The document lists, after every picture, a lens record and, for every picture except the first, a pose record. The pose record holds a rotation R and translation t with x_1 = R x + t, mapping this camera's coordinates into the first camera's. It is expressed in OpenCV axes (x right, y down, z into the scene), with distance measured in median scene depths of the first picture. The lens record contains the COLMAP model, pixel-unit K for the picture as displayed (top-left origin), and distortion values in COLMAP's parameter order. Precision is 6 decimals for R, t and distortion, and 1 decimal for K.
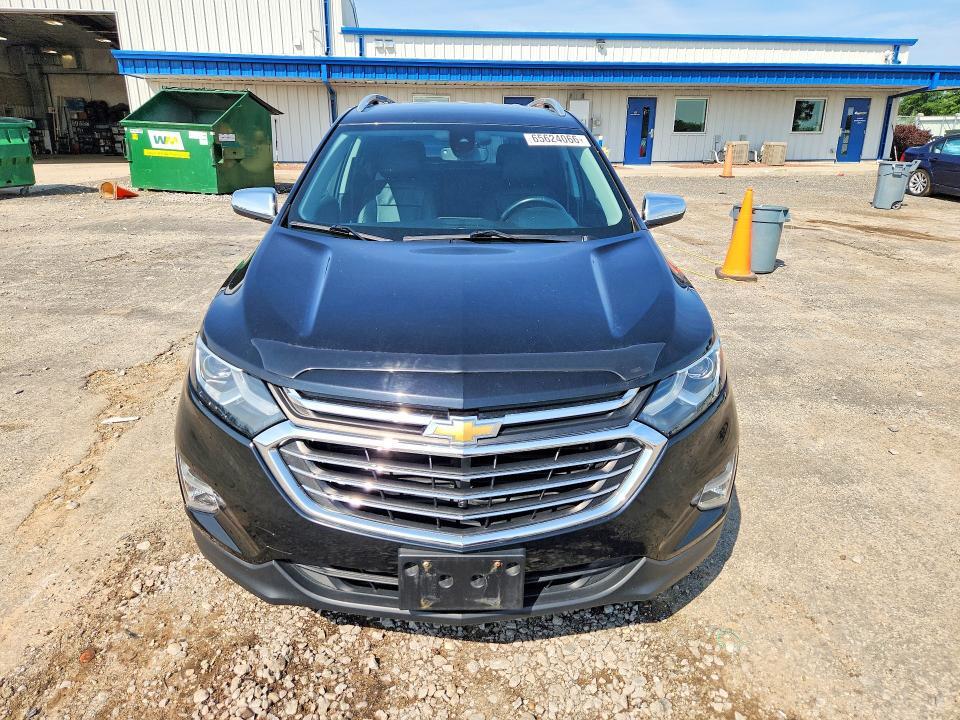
lens RADIAL K [[661.0, 0, 485.9], [0, 661.0, 360.2], [0, 0, 1]] dist [0.064333, -0.057252]
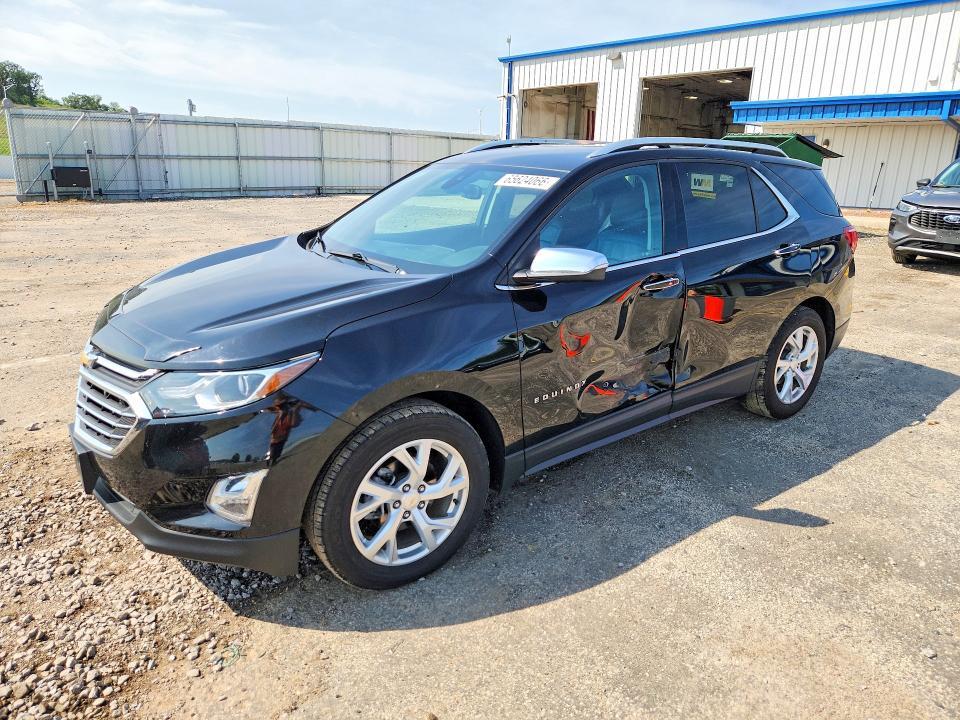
lens RADIAL K [[661.0, 0, 485.9], [0, 661.0, 360.2], [0, 0, 1]] dist [0.064333, -0.057252]
pose [[0.563792, 0.240388, -0.790160, 0.199442], [-0.286666, 0.954185, 0.085748, -0.034181], [0.774572, 0.178168, 0.606873, 0.093169]]
